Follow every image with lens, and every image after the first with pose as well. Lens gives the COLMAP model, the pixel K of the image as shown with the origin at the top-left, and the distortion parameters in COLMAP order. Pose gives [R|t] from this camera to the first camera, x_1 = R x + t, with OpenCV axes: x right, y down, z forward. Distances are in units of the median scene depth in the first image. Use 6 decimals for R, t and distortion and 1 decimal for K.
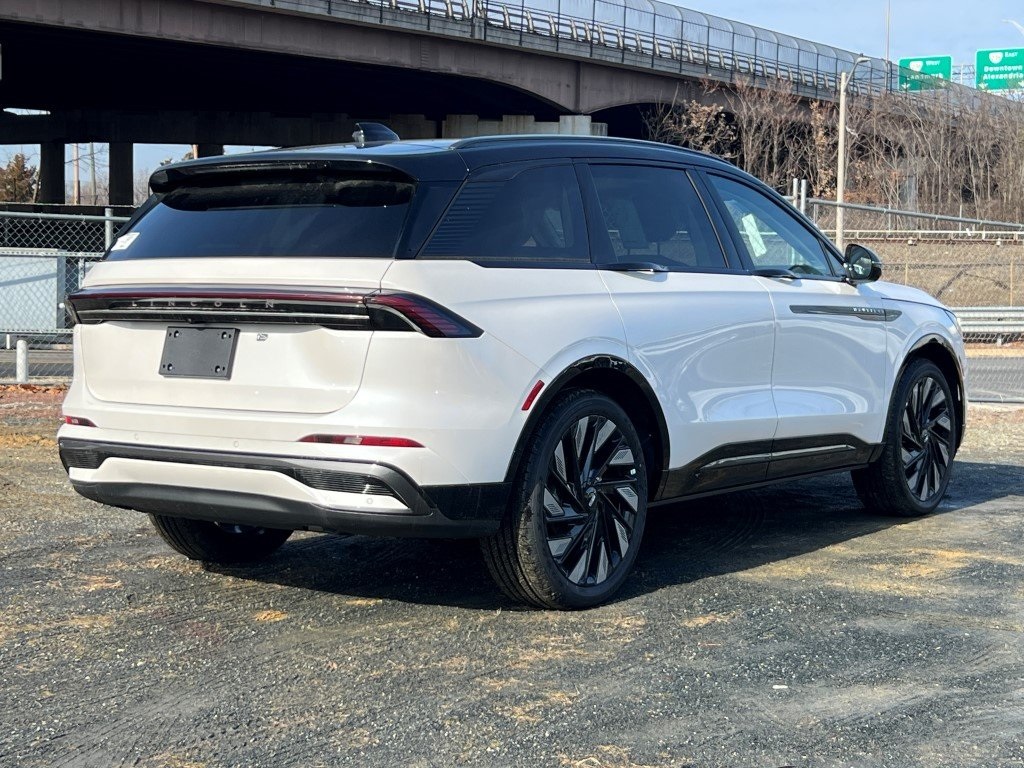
lens RADIAL K [[1773.9, 0, 512.0], [0, 1773.9, 384.0], [0, 0, 1]] dist [0.240308, -0.150171]
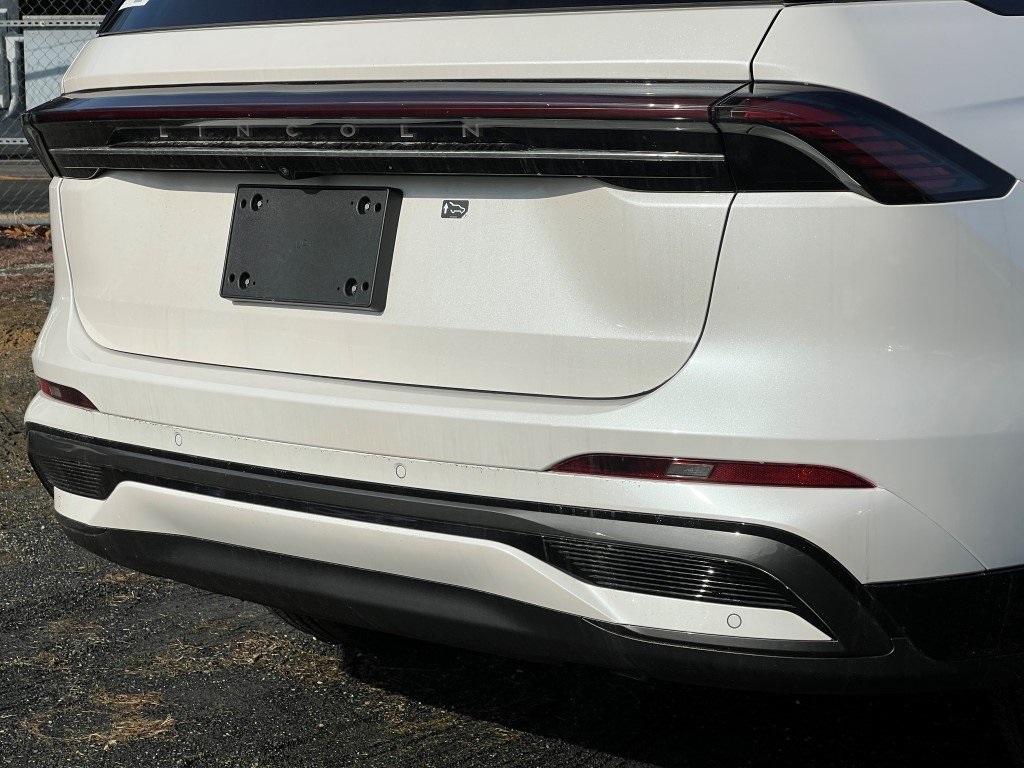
lens RADIAL K [[2631.0, 0, 512.0], [0, 2631.0, 384.0], [0, 0, 1]] dist [-0.072295, 7.973630]
pose [[0.993410, -0.020689, -0.112736, -0.056242], [0.028494, 0.997274, 0.068067, -0.025615], [0.111021, -0.070831, 0.991291, 0.375430]]
